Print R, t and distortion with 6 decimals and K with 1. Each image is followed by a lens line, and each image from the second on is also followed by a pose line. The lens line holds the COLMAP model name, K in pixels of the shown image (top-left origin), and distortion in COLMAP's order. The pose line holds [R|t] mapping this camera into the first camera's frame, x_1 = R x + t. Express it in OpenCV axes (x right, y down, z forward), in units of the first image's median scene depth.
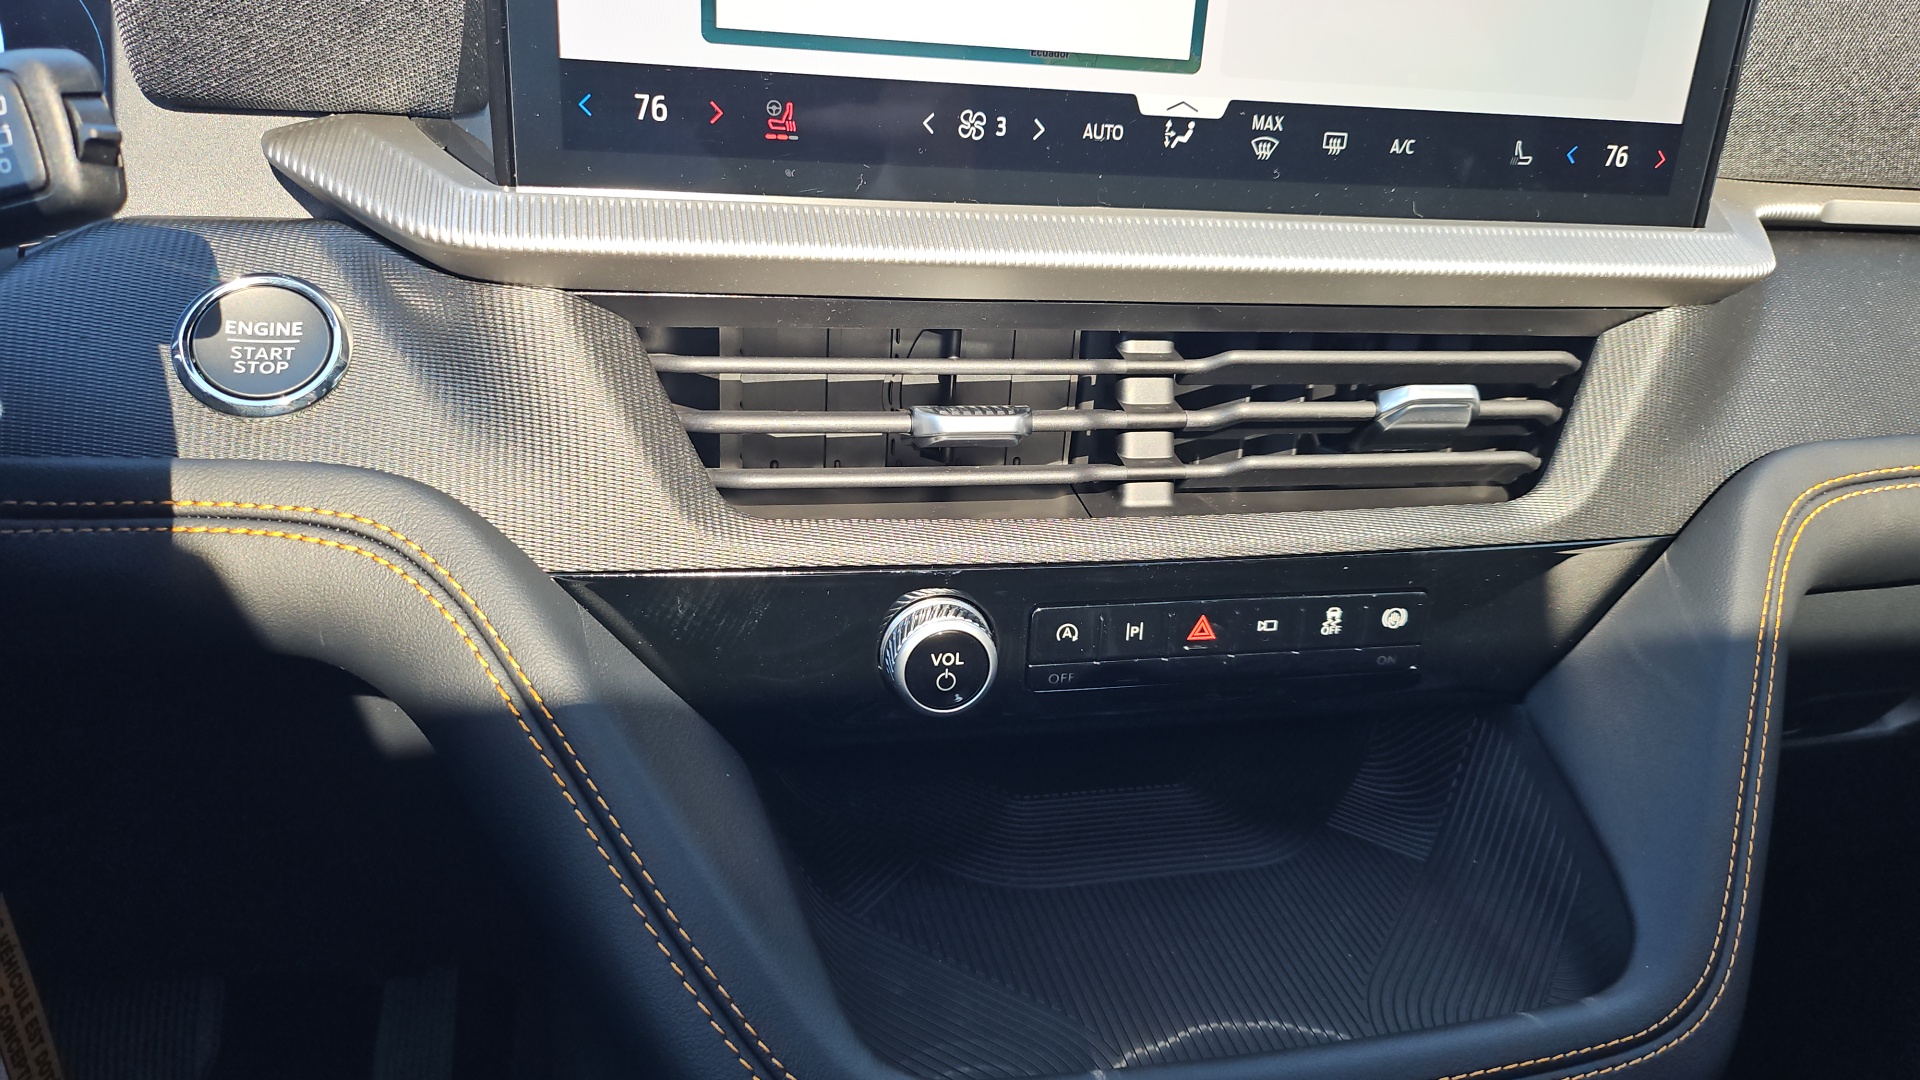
lens RADIAL K [[1317.2, 0, 982.2], [0, 1317.2, 545.2], [0, 0, 1]] dist [0.033587, -0.055718]
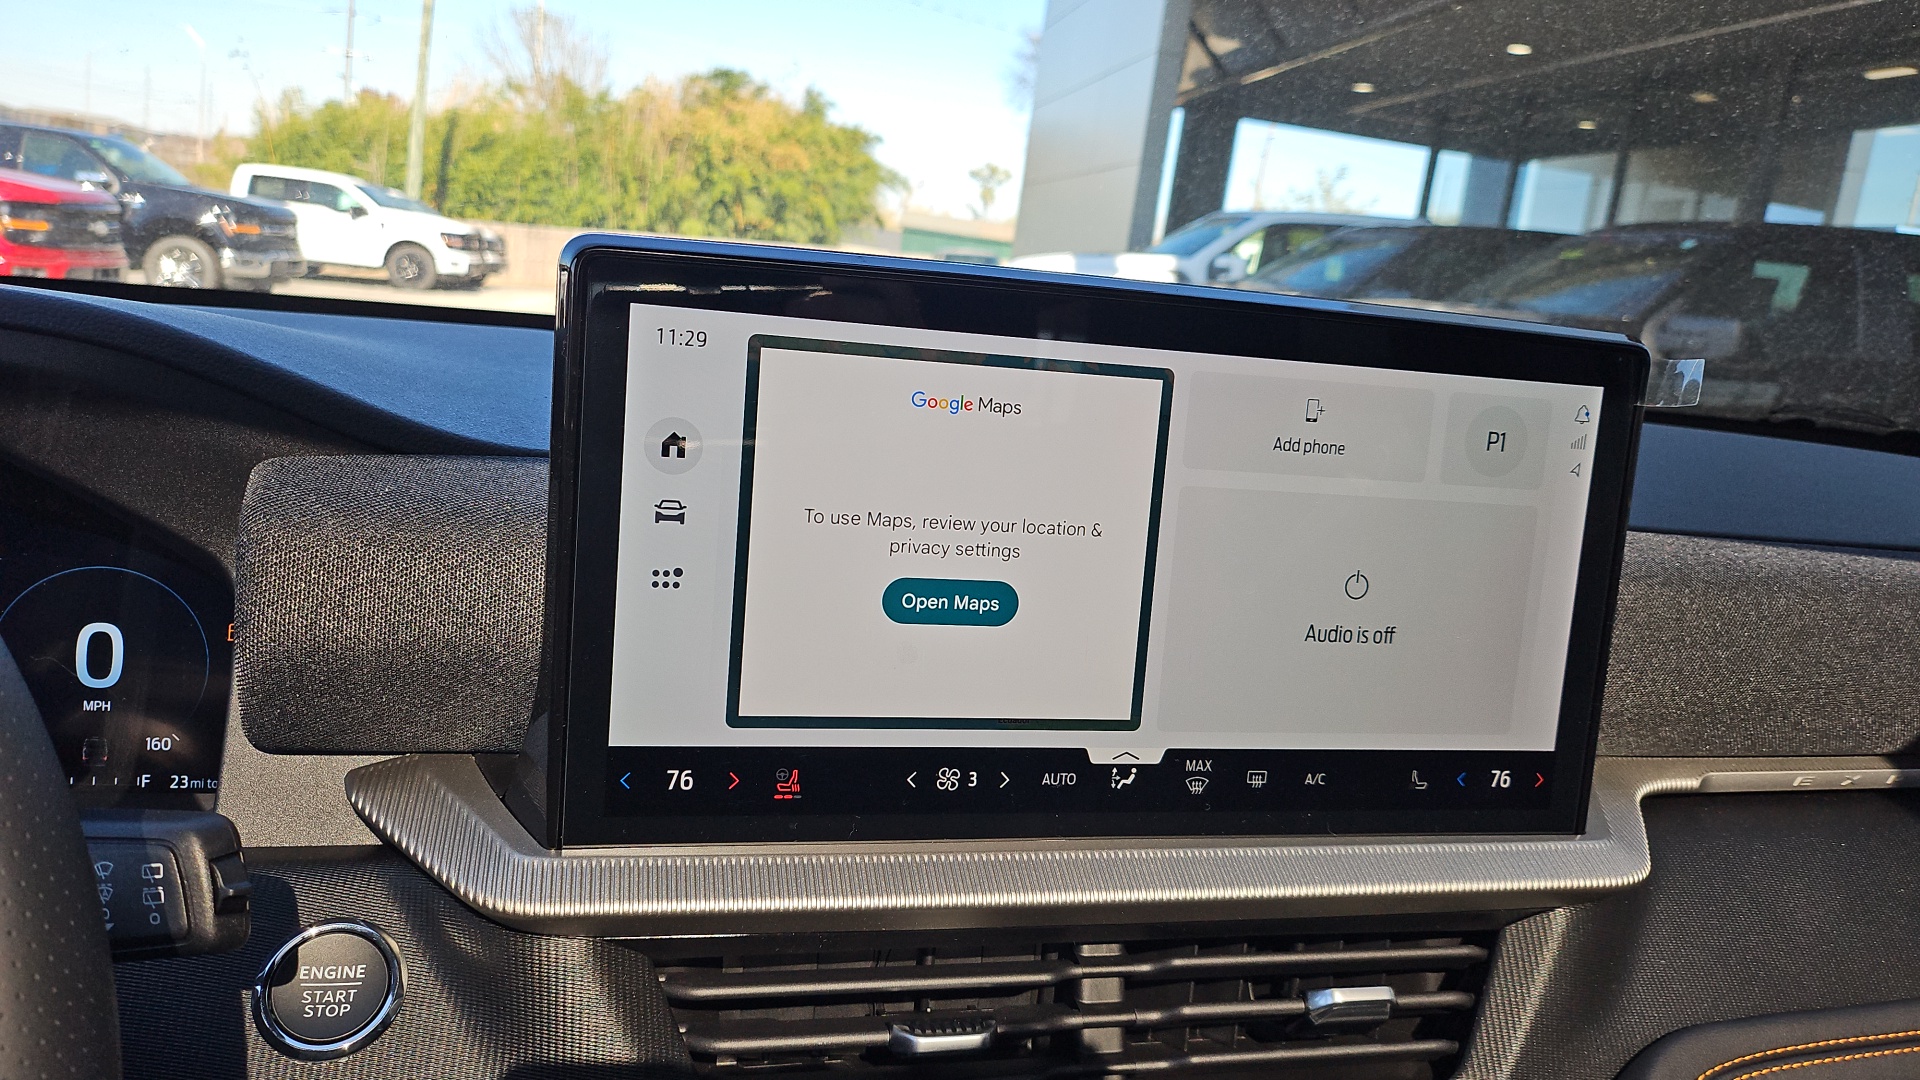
lens RADIAL K [[1317.2, 0, 982.2], [0, 1317.2, 545.2], [0, 0, 1]] dist [0.033587, -0.055718]
pose [[0.999883, 0.014032, 0.006133, 0.012168], [-0.012244, 0.973079, -0.230145, -0.240026], [-0.009197, 0.230043, 0.973137, -0.196426]]
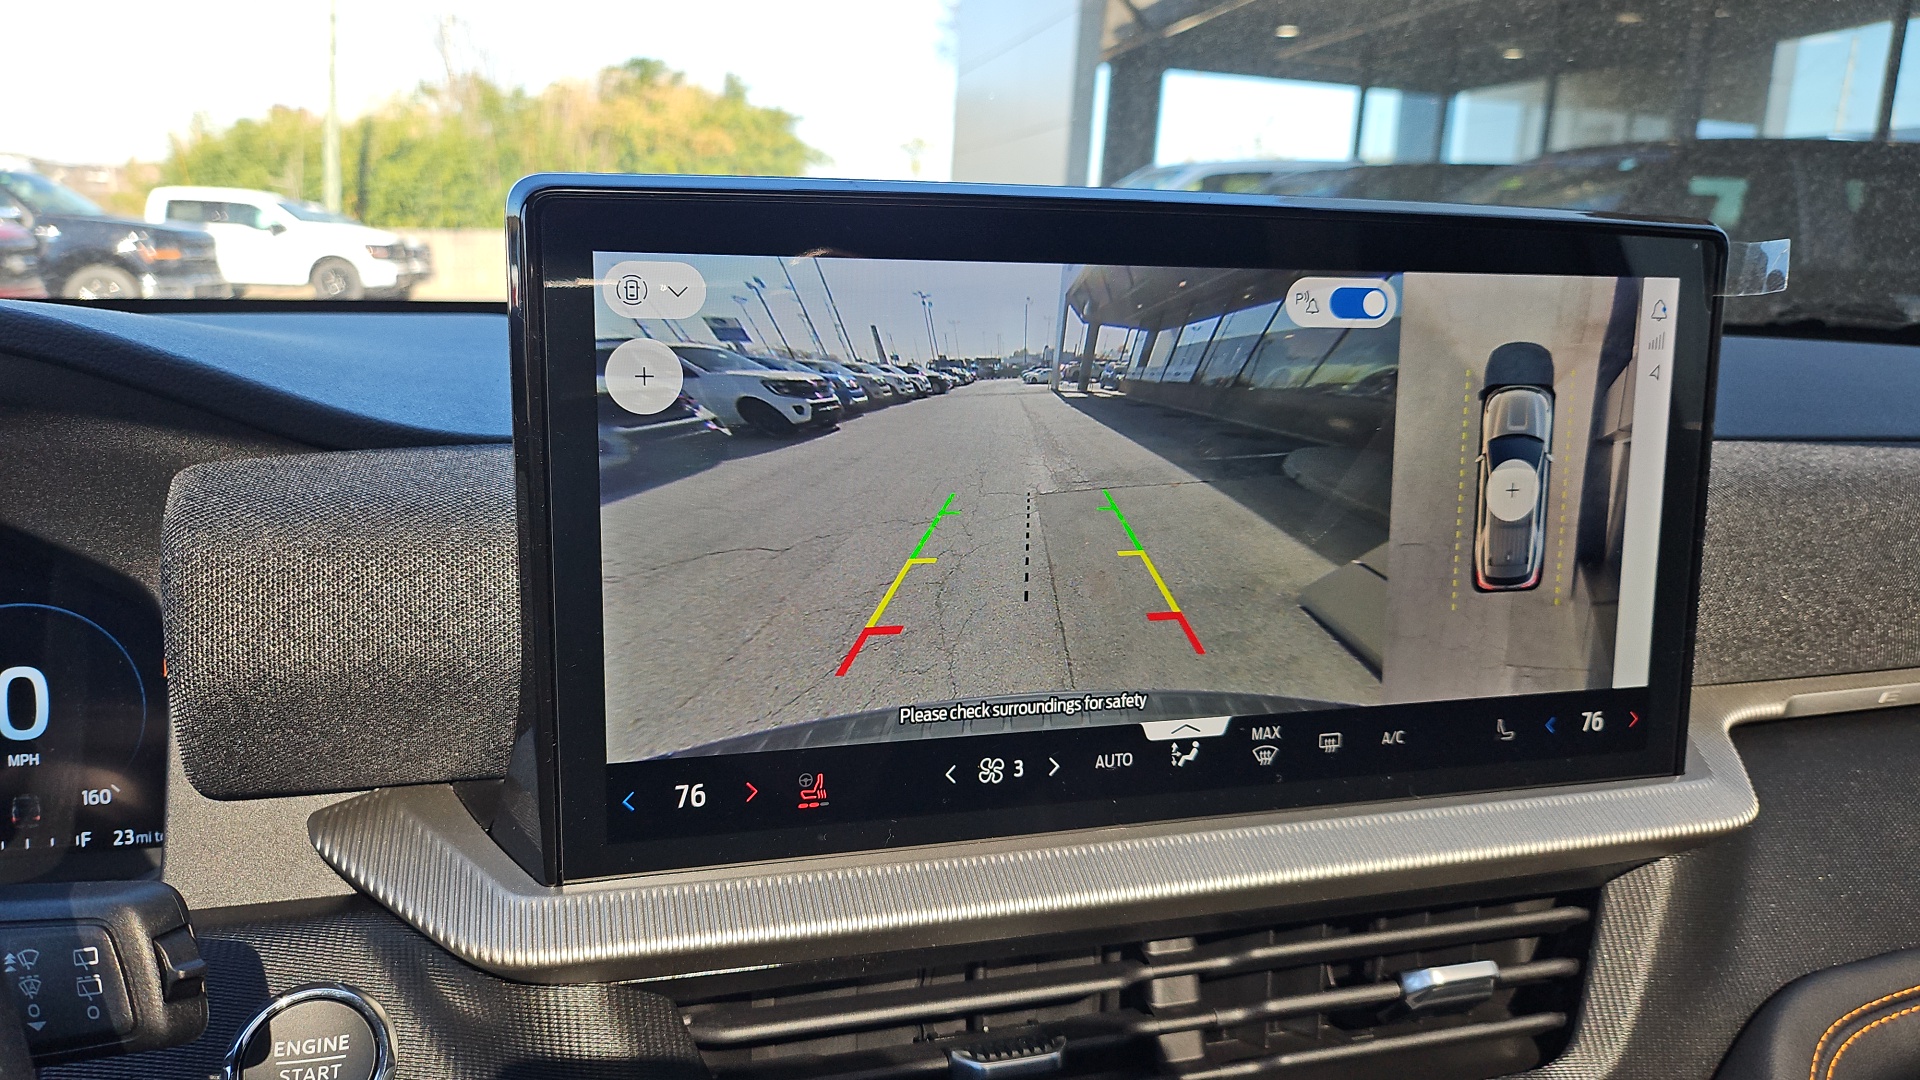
lens RADIAL K [[1327.0, 0, 960.0], [0, 1327.0, 540.0], [0, 0, 1]] dist [0.023823, -0.048835]
pose [[0.997909, -0.060634, 0.022392, -0.043299], [0.064038, 0.974505, -0.215033, -0.260209], [-0.008783, 0.216018, 0.976350, -0.070136]]
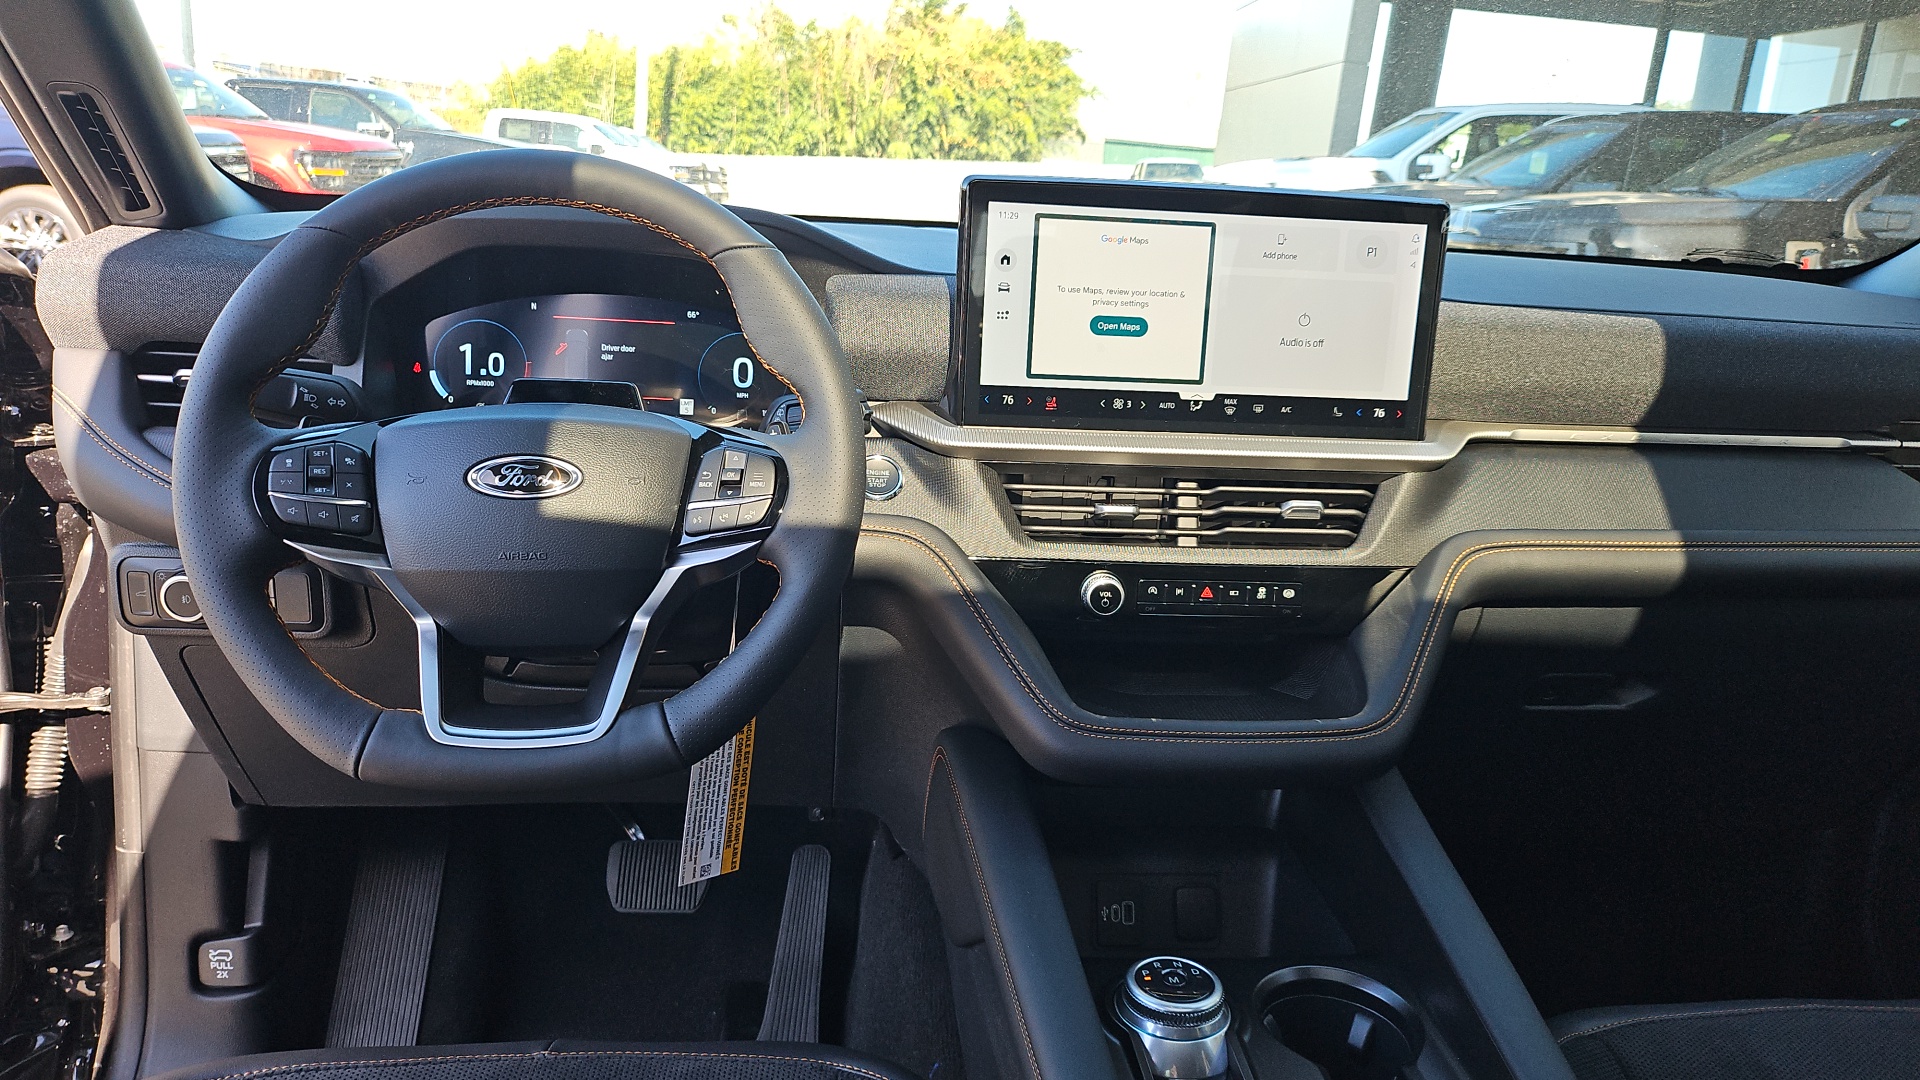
lens RADIAL K [[1306.5, 0, 996.8], [0, 1306.5, 541.5], [0, 0, 1]] dist [0.022352, -0.002393]
pose [[0.990542, 0.010367, -0.136819, 0.113518], [-0.033331, 0.985454, -0.166642, 0.419878], [0.133101, 0.169626, 0.976479, -1.613396]]
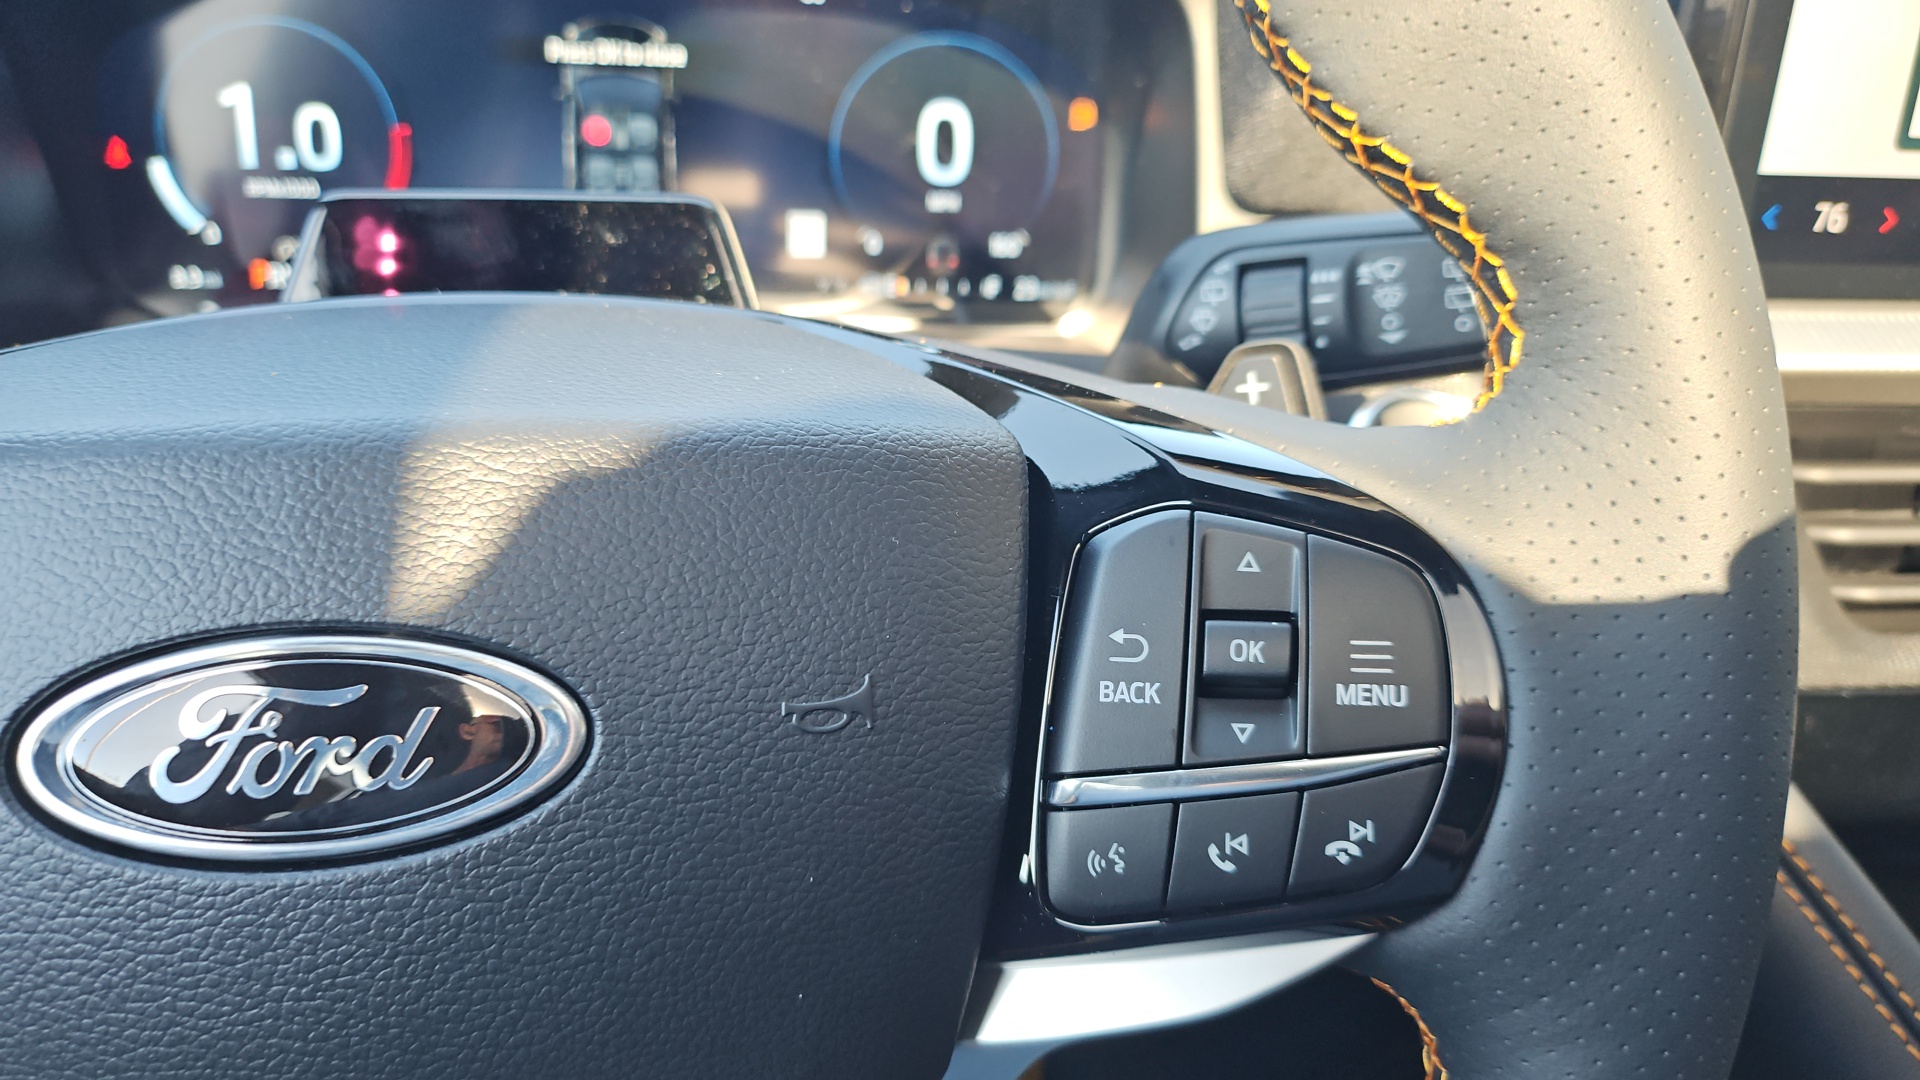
lens RADIAL K [[1327.0, 0, 960.0], [0, 1327.0, 540.0], [0, 0, 1]] dist [0.023823, -0.048835]
pose [[0.987859, 0.019892, -0.154077, -0.656411], [-0.018041, 0.999747, 0.013406, -0.086666], [0.154305, -0.010463, 0.987968, -0.056669]]
